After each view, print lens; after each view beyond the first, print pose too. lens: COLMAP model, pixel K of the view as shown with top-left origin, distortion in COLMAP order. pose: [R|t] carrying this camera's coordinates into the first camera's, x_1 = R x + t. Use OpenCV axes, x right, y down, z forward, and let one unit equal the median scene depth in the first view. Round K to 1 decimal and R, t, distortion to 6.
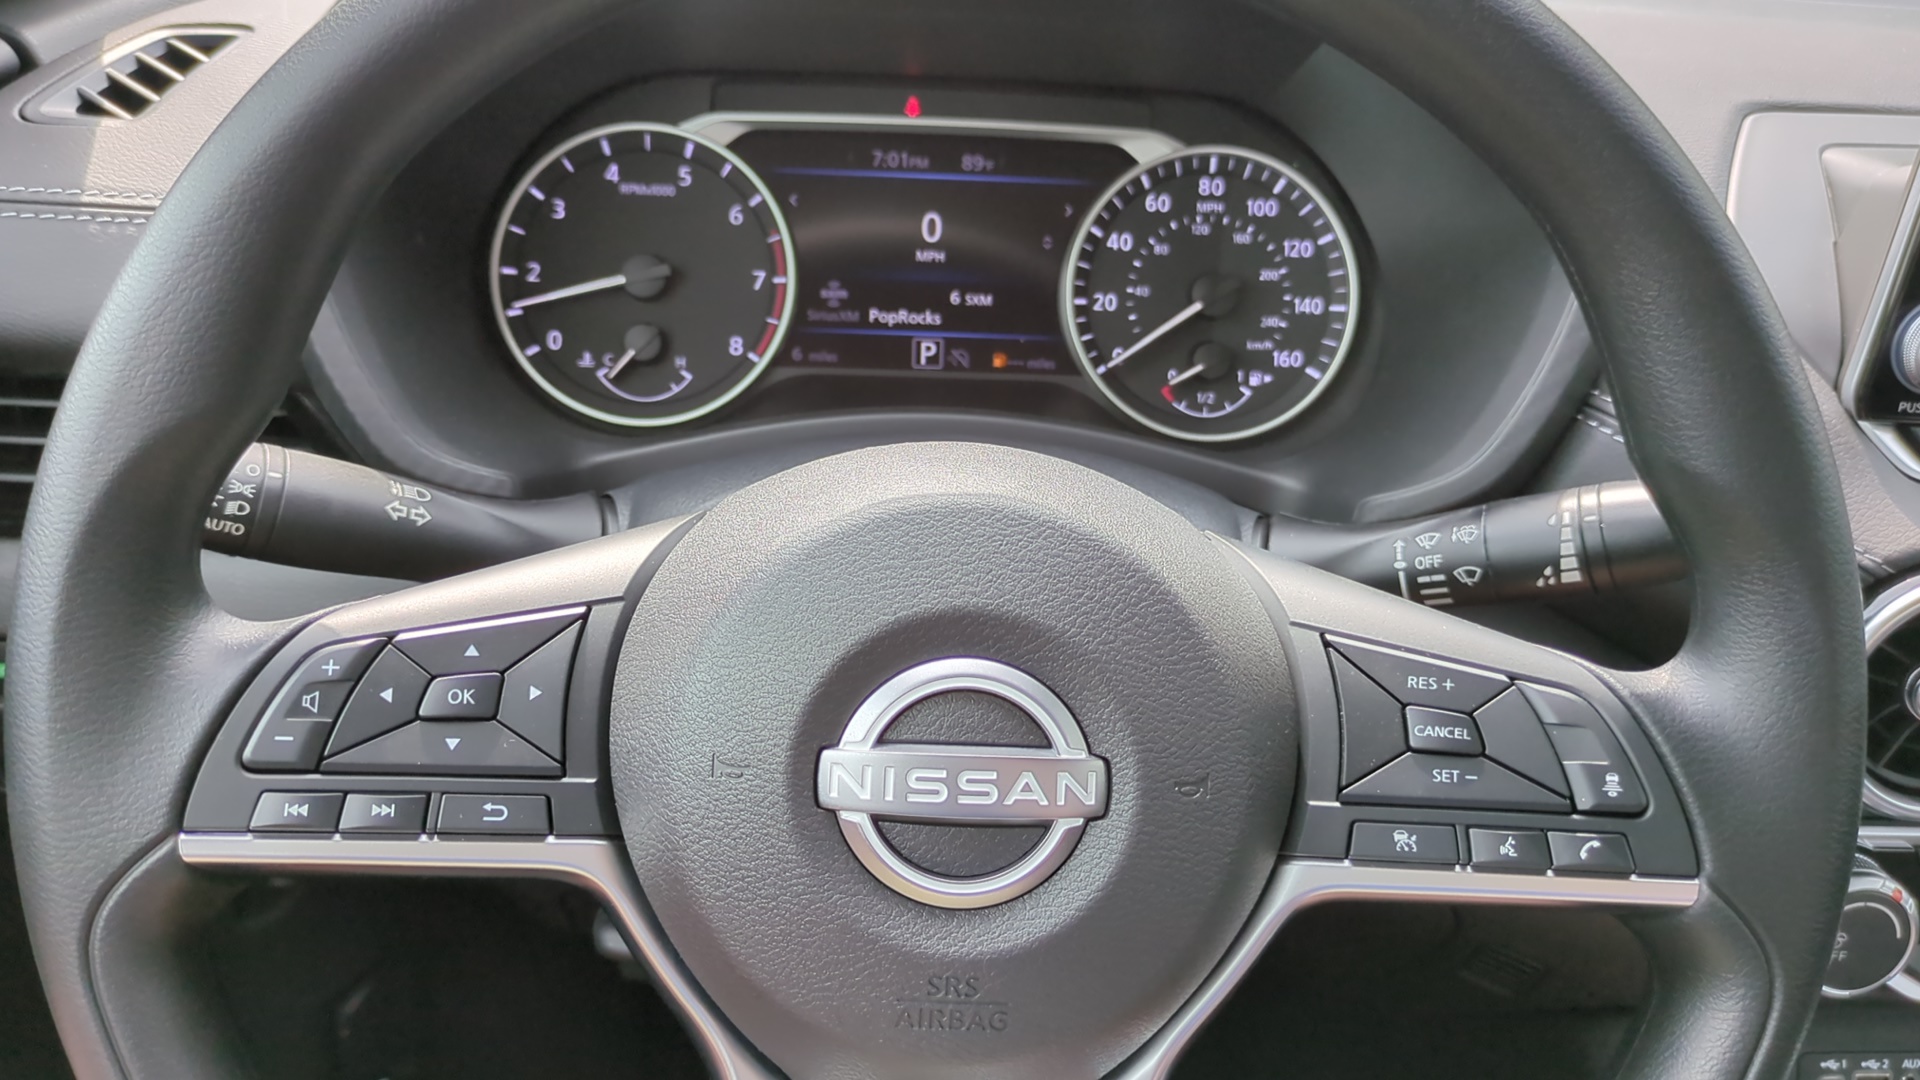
lens RADIAL K [[1544.1, 0, 956.1], [0, 1544.1, 531.9], [0, 0, 1]] dist [-0.027868, -0.034534]
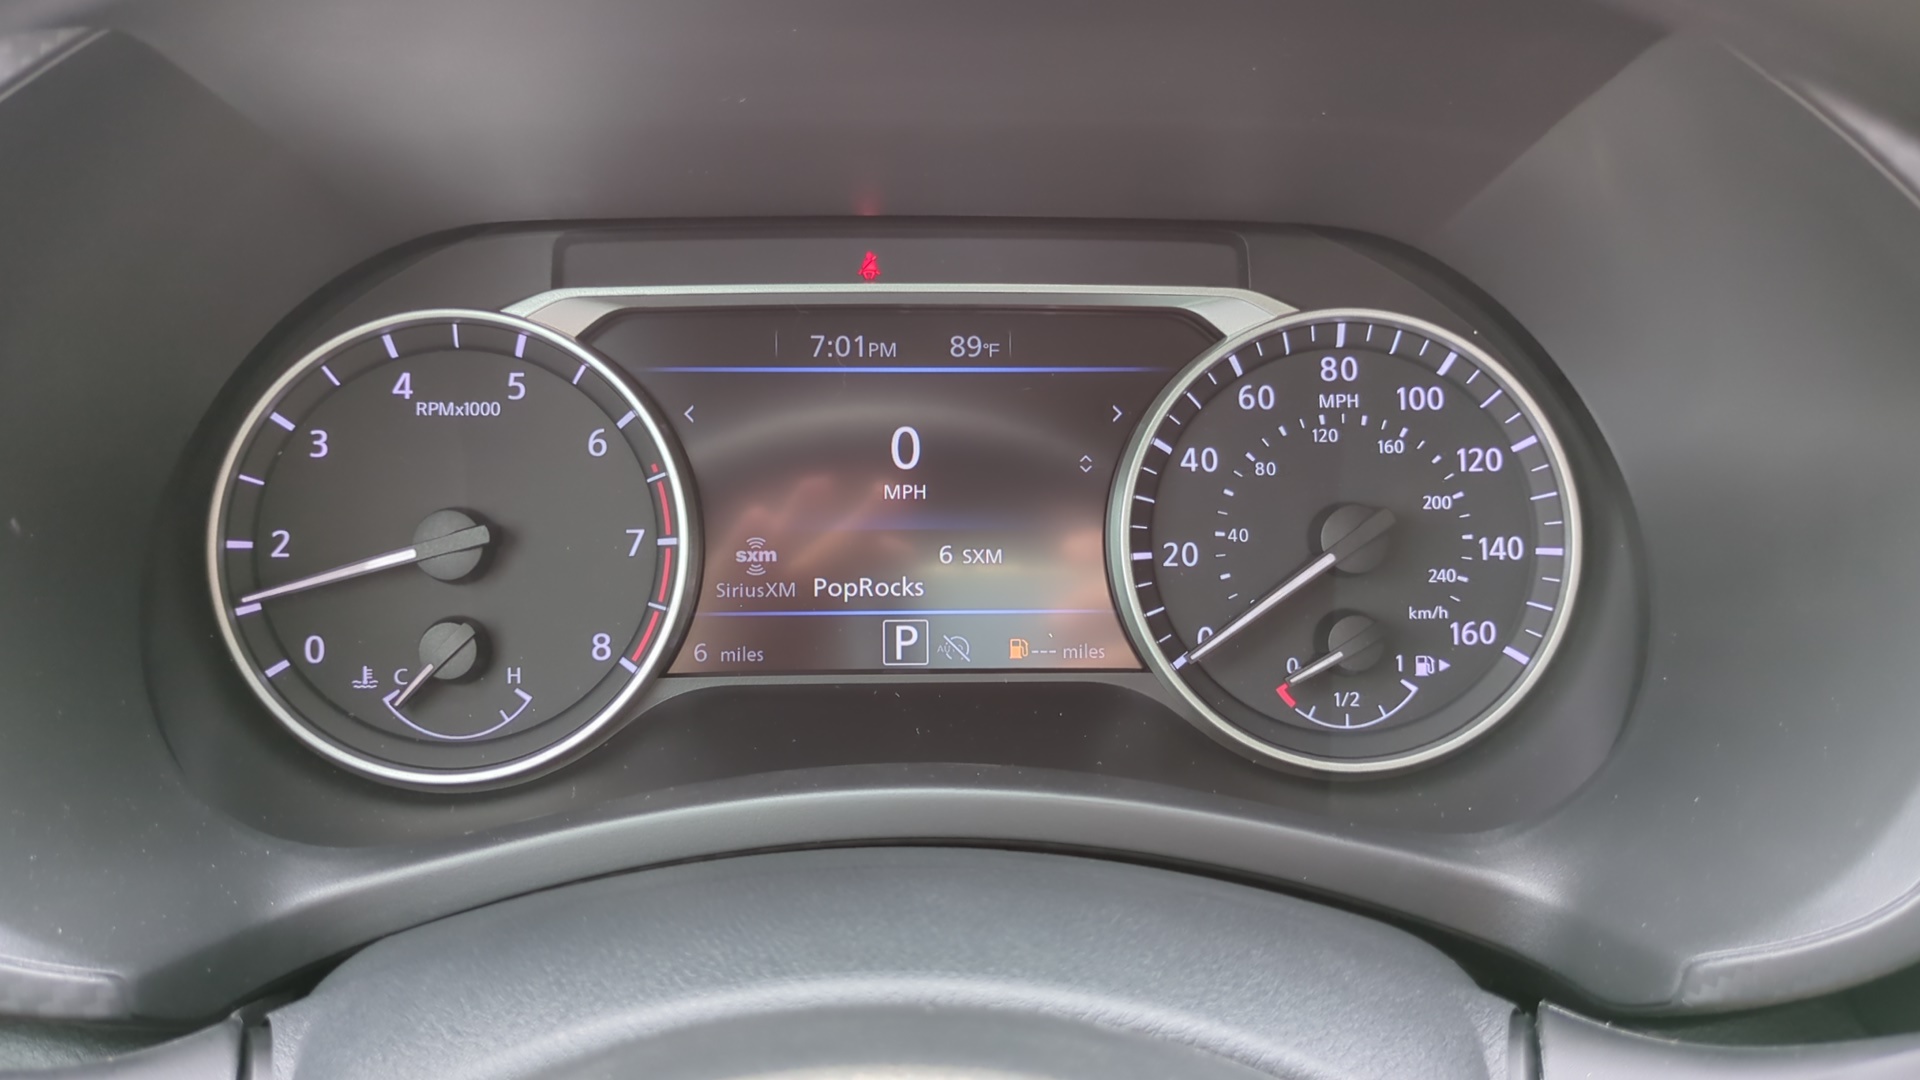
lens RADIAL K [[1544.1, 0, 952.6], [0, 1544.1, 546.8], [0, 0, 1]] dist [-0.027868, -0.034534]
pose [[0.999116, -0.034960, -0.023353, 0.017621], [0.032954, 0.996137, -0.081392, -0.104378], [0.026108, 0.080550, 0.996409, 0.366321]]
